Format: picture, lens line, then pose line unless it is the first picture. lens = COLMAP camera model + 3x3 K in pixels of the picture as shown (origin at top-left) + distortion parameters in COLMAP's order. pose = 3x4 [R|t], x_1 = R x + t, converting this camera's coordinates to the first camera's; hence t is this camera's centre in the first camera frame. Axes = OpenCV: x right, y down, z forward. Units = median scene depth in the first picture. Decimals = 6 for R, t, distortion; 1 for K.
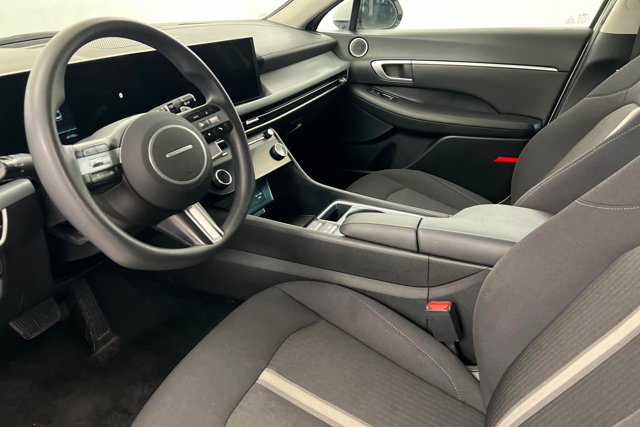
lens RADIAL K [[494.2, 0, 320.0], [0, 494.2, 213.5], [0, 0, 1]] dist [0.032411, -0.004776]
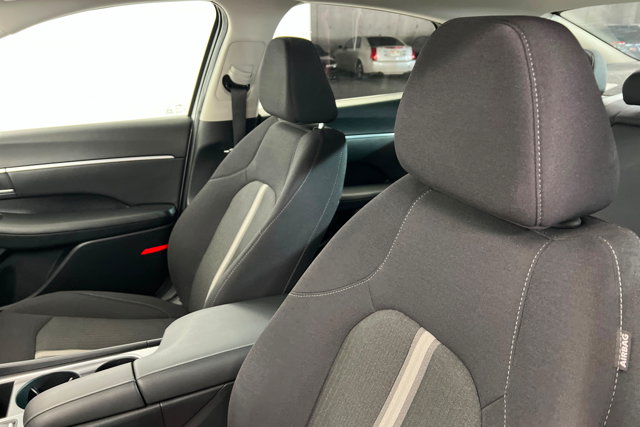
lens RADIAL K [[494.2, 0, 320.0], [0, 494.2, 213.5], [0, 0, 1]] dist [0.032411, -0.004776]
pose [[0.671420, -0.241998, 0.700451, -0.073788], [0.321416, 0.946747, 0.018996, -0.095097], [-0.667747, 0.212382, 0.713448, 0.078500]]
